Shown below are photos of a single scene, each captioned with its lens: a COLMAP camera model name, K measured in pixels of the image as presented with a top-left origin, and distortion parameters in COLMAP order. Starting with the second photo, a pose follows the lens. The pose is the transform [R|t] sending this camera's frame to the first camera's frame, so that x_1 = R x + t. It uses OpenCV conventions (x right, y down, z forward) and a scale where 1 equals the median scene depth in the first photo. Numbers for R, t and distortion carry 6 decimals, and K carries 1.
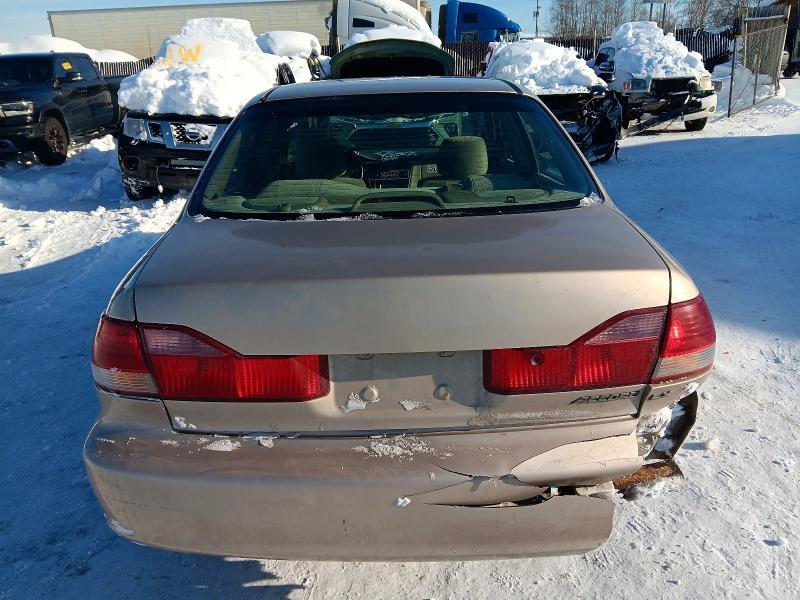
lens RADIAL K [[622.5, 0, 400.0], [0, 622.5, 300.0], [0, 0, 1]] dist [0.005831, -0.041586]
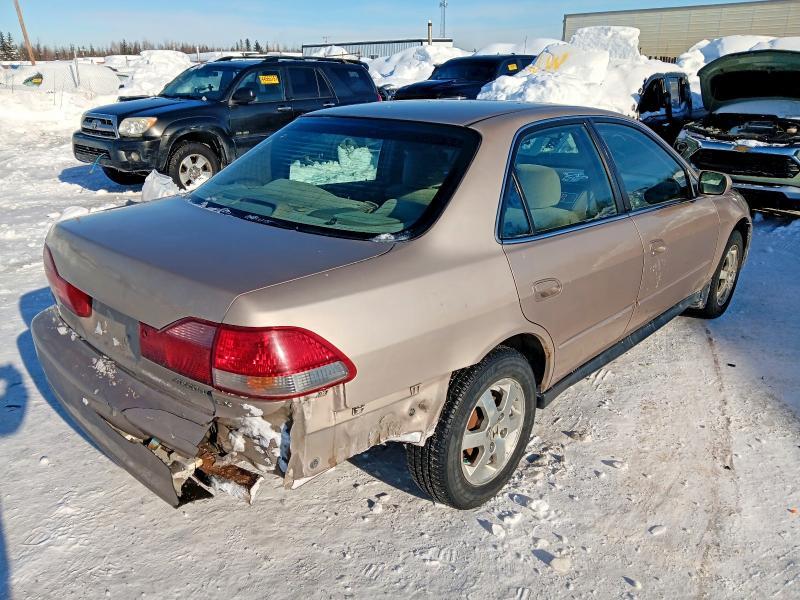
lens RADIAL K [[622.5, 0, 400.0], [0, 622.5, 300.0], [0, 0, 1]] dist [0.005831, -0.041586]
pose [[0.718253, 0.258925, -0.645810, 0.251968], [-0.257968, 0.961125, 0.098439, -0.041556], [0.646193, 0.095894, 0.757125, 0.065208]]
